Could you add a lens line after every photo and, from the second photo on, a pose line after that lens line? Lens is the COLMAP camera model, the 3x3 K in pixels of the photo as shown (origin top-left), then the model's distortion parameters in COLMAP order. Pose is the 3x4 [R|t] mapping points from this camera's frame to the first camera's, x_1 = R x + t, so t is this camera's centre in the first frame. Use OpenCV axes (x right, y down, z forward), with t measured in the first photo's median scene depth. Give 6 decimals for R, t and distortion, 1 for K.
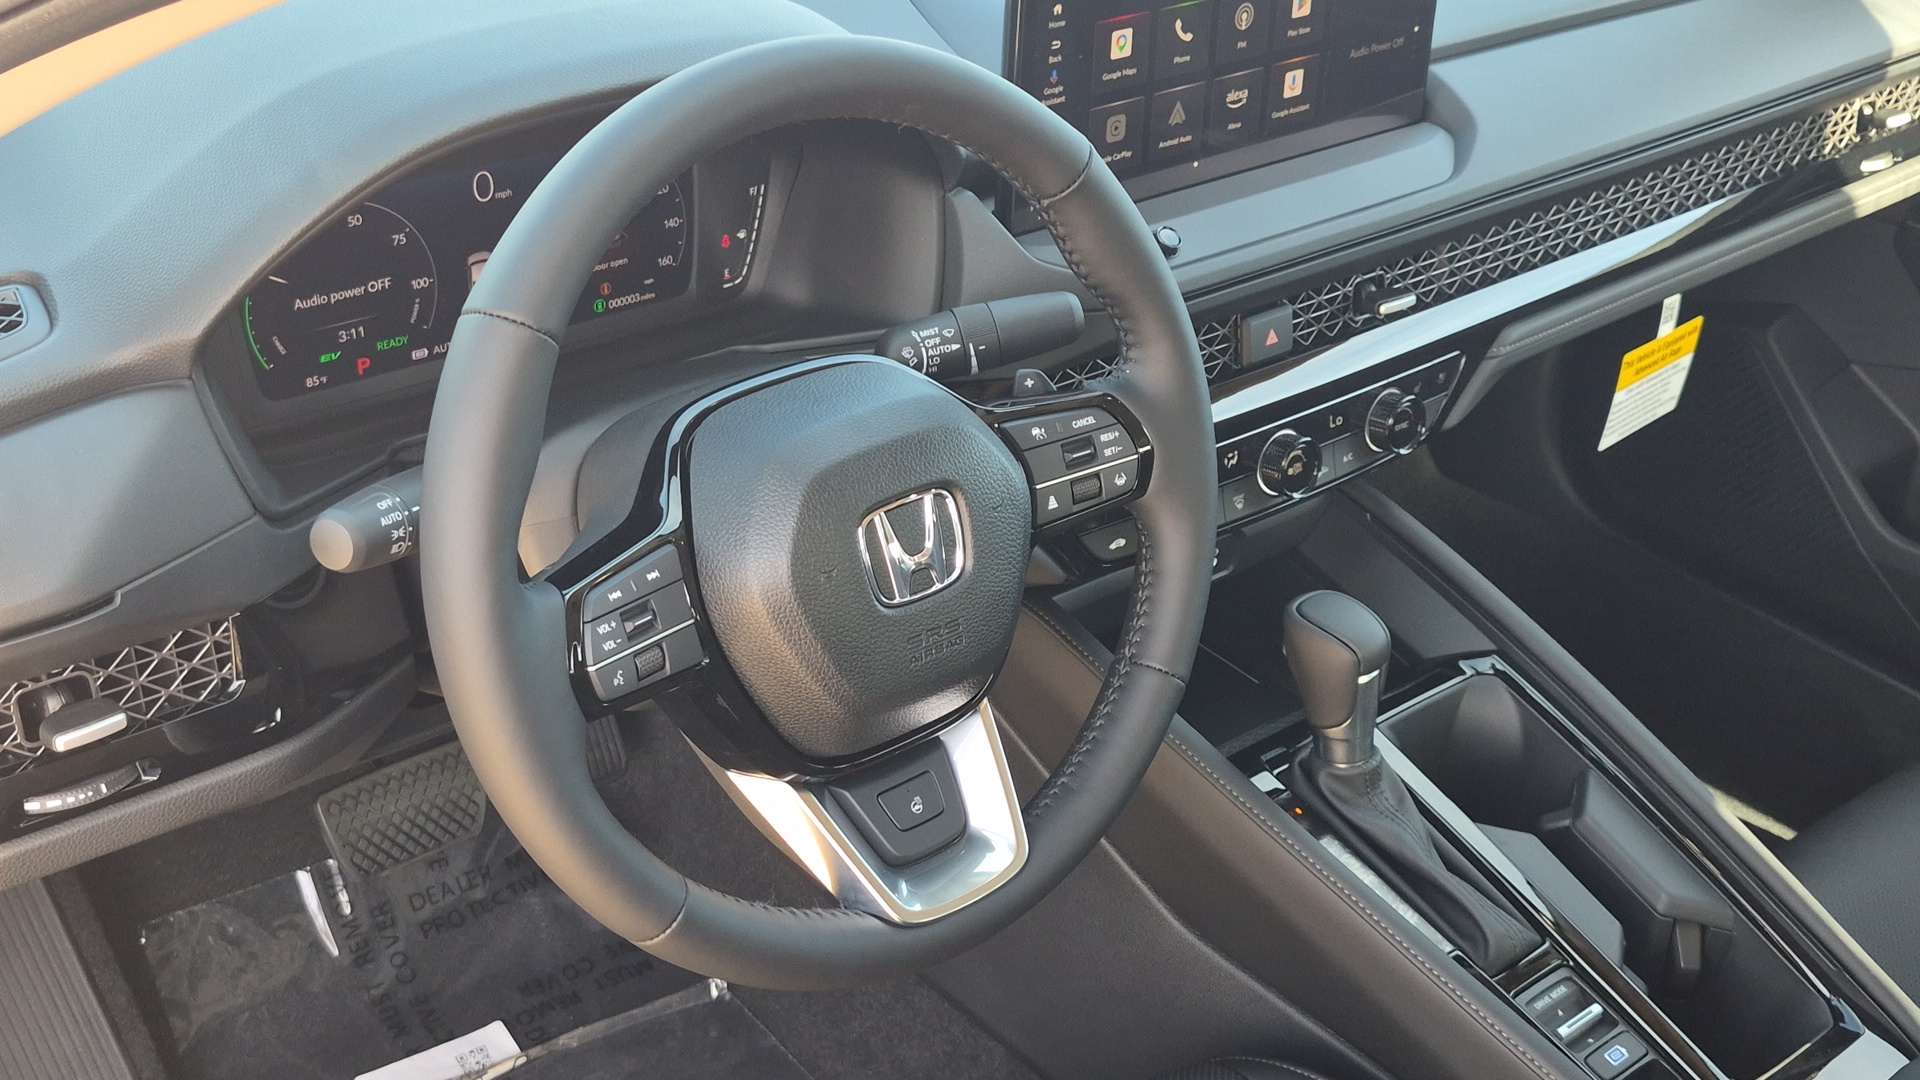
lens RADIAL K [[2272.4, 0, 960.0], [0, 2272.4, 540.0], [0, 0, 1]] dist [0.078654, -0.033554]
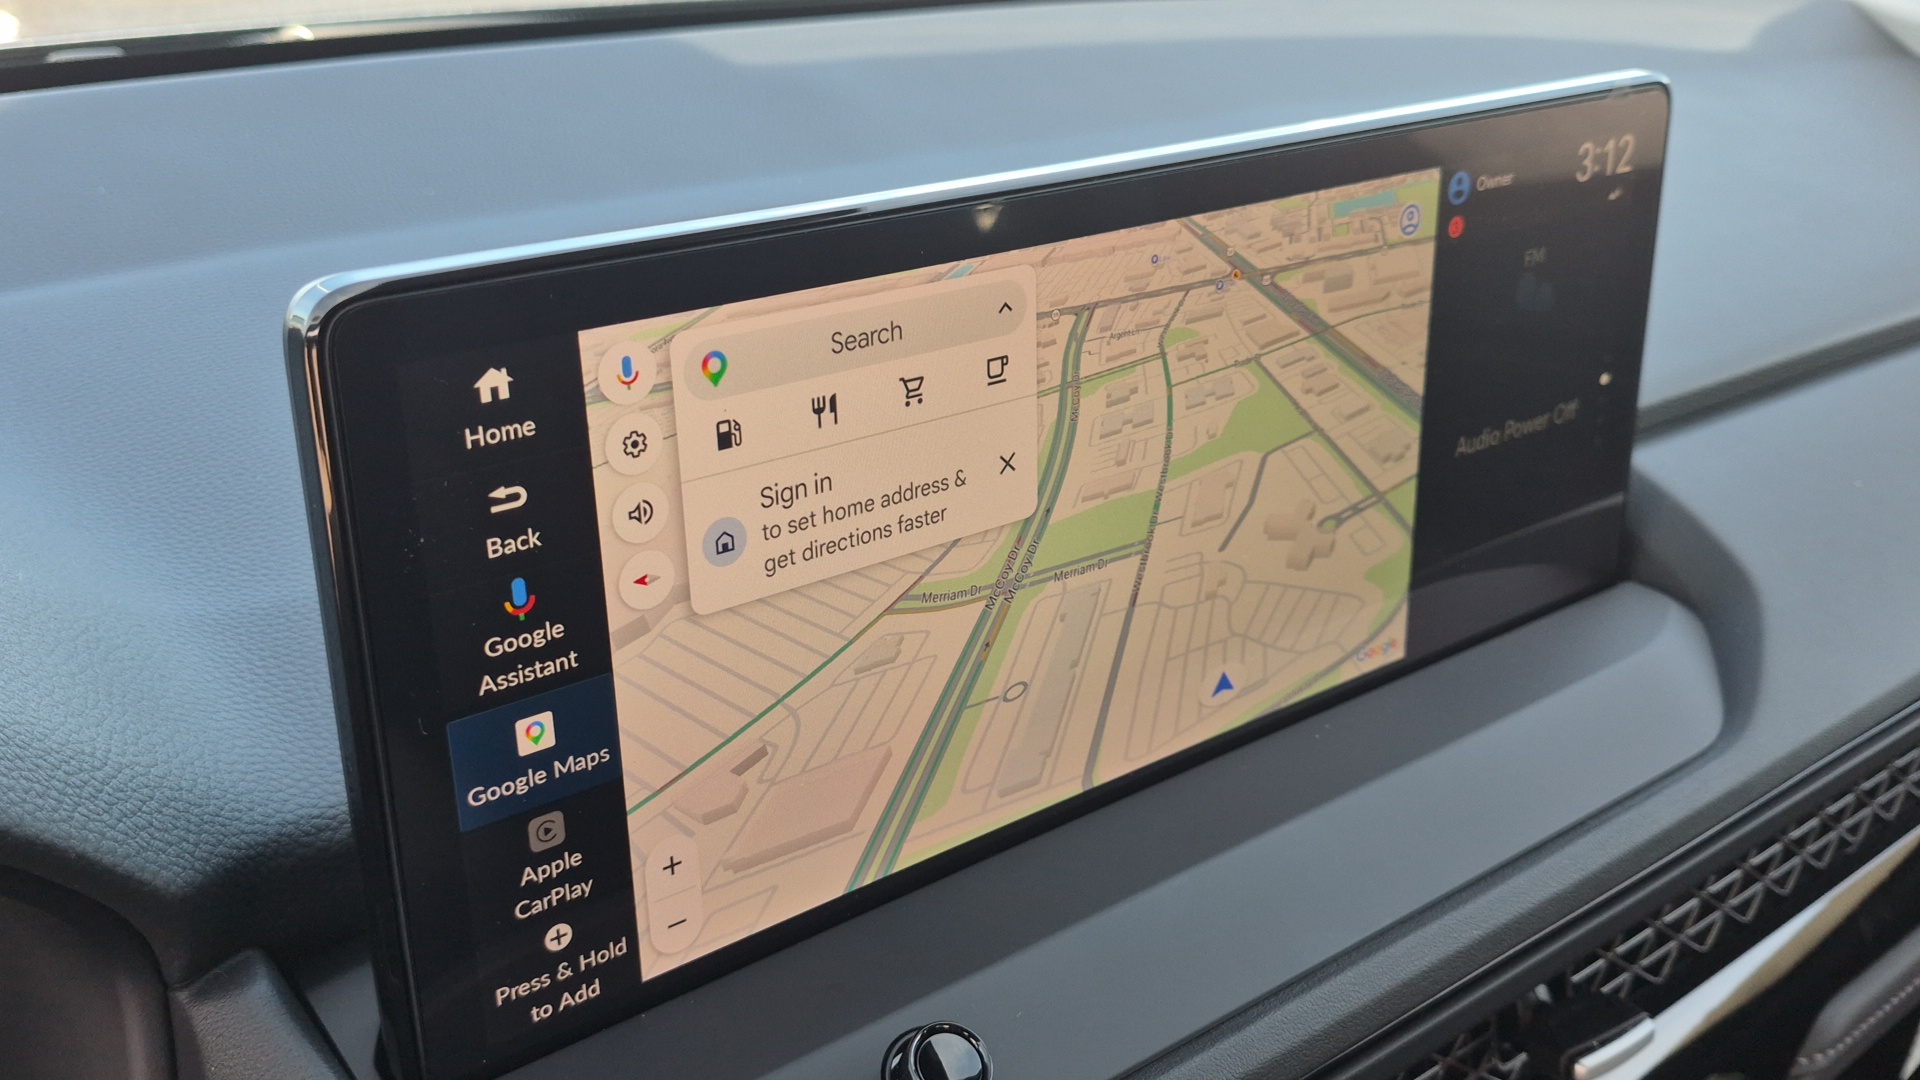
lens RADIAL K [[1772.8, 0, 960.0], [0, 1772.8, 540.0], [0, 0, 1]] dist [0.125155, -0.239932]
pose [[0.997454, -0.032050, -0.063707, 0.107497], [0.024316, 0.992635, -0.118675, -0.168965], [0.067041, 0.116824, 0.990887, 0.715098]]
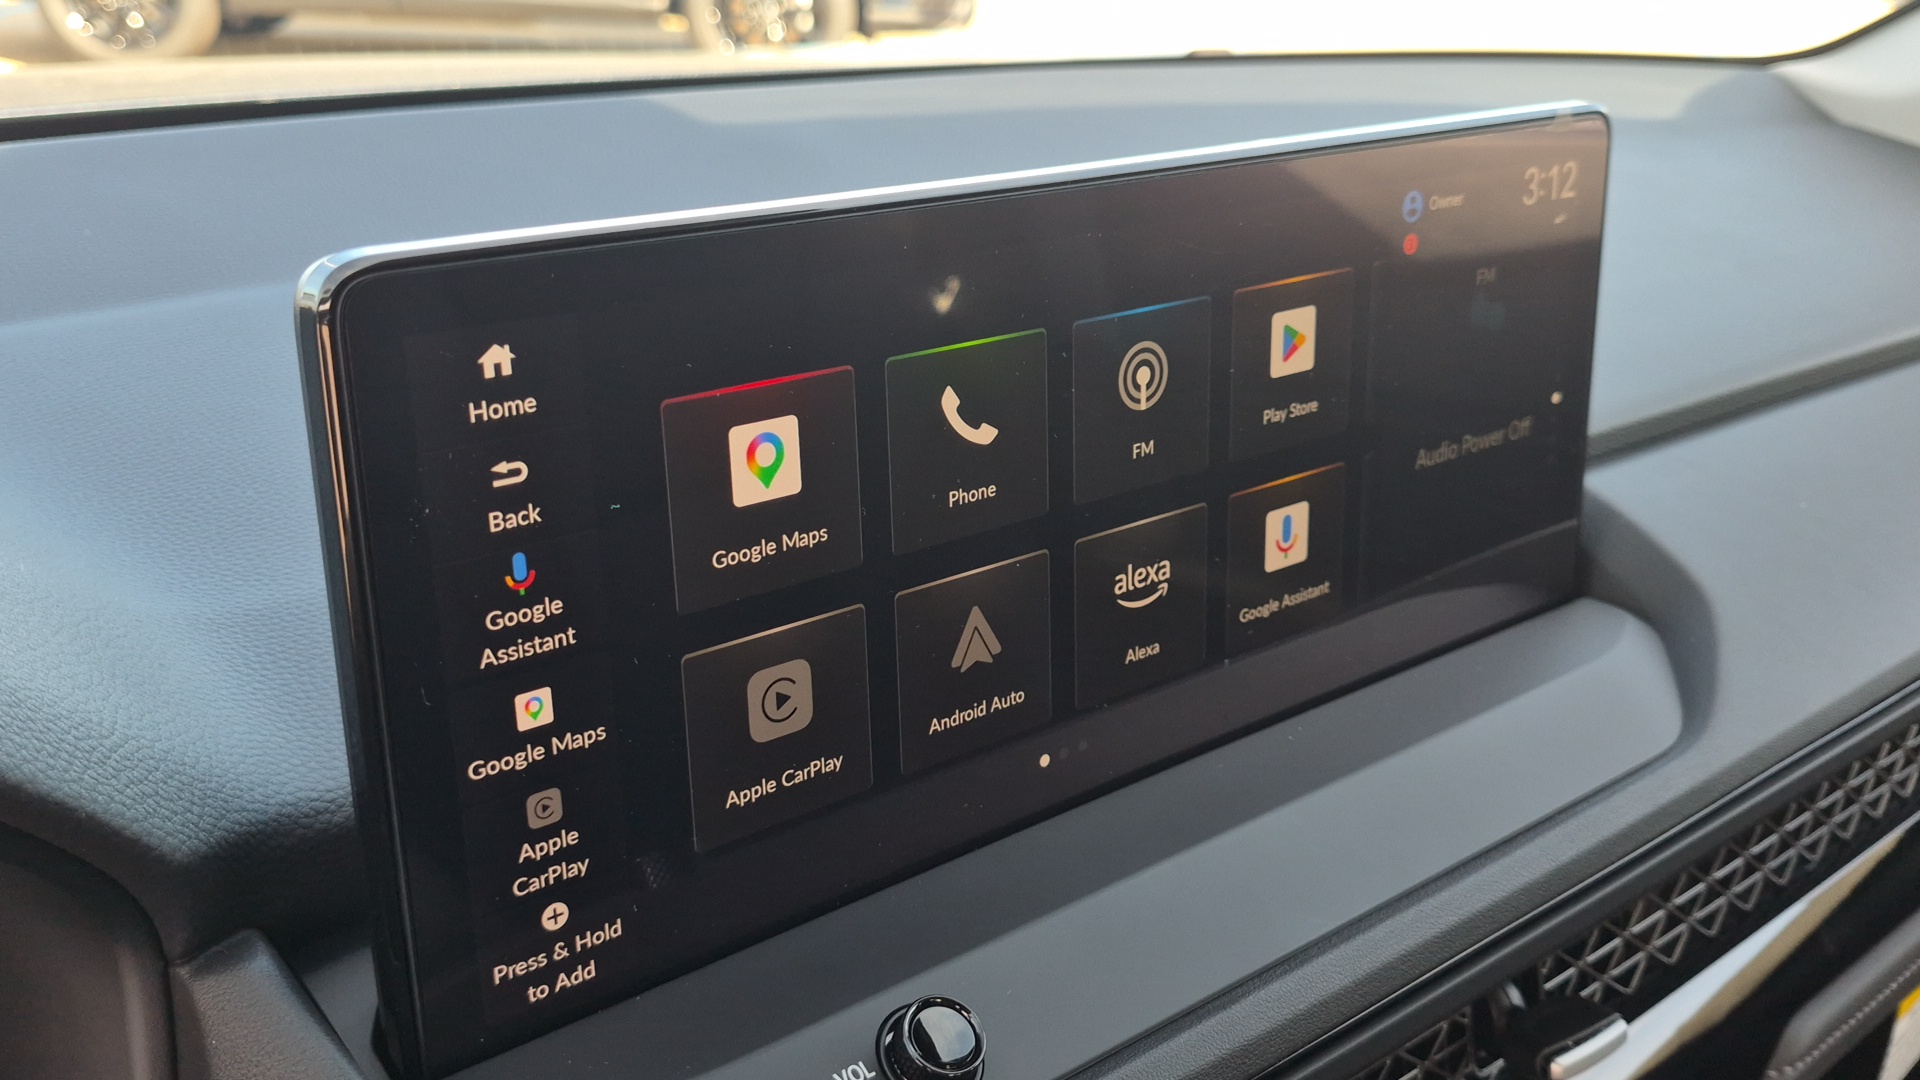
lens RADIAL K [[1772.8, 0, 960.0], [0, 1772.8, 540.0], [0, 0, 1]] dist [0.125155, -0.239932]
pose [[0.998188, -0.048380, -0.035776, 0.102845], [0.041395, 0.983656, -0.175235, -0.151372], [0.043669, 0.173437, 0.983876, 0.710033]]
